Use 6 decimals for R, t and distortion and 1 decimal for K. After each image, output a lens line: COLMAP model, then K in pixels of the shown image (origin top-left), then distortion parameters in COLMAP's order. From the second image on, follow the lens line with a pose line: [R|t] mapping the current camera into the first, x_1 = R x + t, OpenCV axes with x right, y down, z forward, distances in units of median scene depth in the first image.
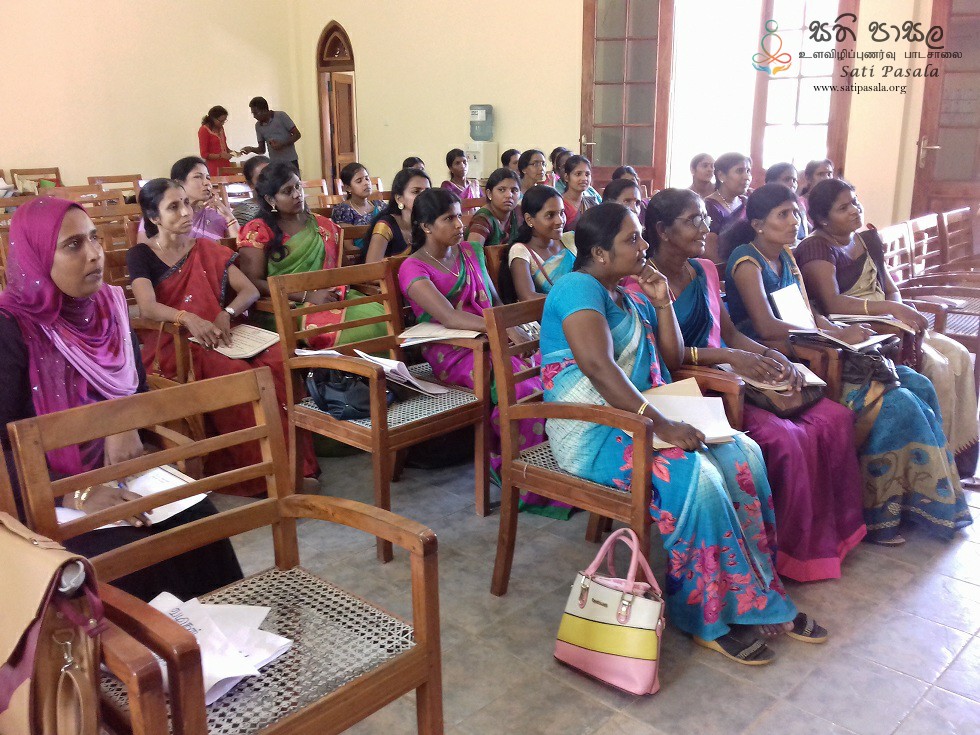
lens RADIAL K [[842.2, 0, 490.0], [0, 842.2, 367.5], [0, 0, 1]] dist [0.002671, -0.109496]
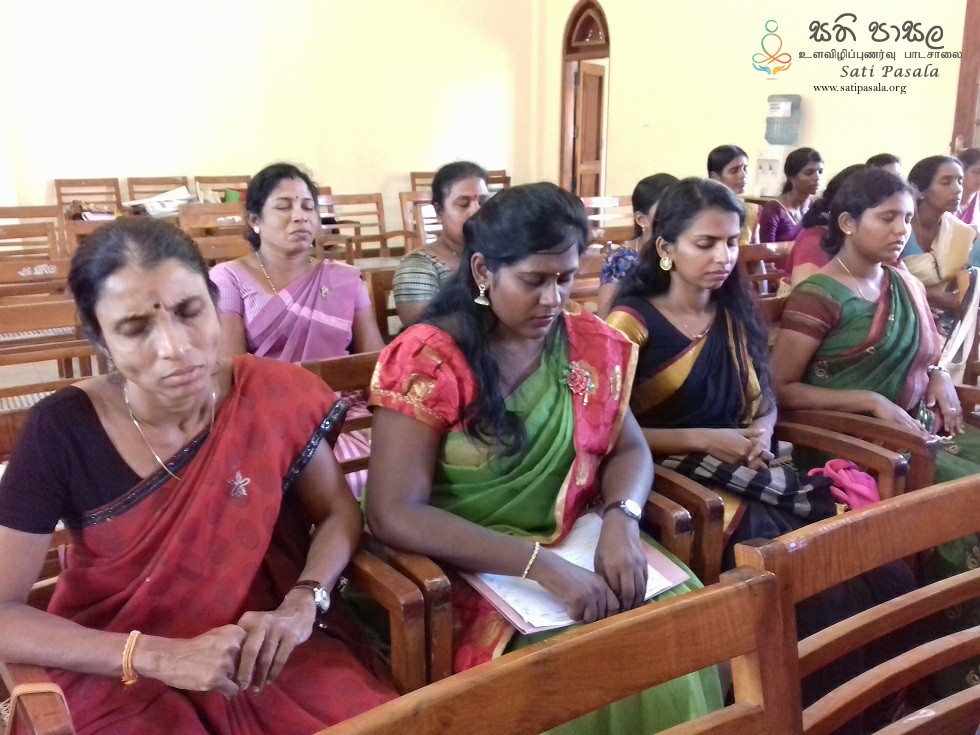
lens RADIAL K [[842.2, 0, 490.0], [0, 842.2, 367.5], [0, 0, 1]] dist [0.002671, -0.109496]
pose [[0.958032, 0.071309, -0.277650, -0.031053], [-0.073922, 0.997263, 0.001060, -0.060701], [0.276966, 0.019509, 0.960682, 0.236515]]
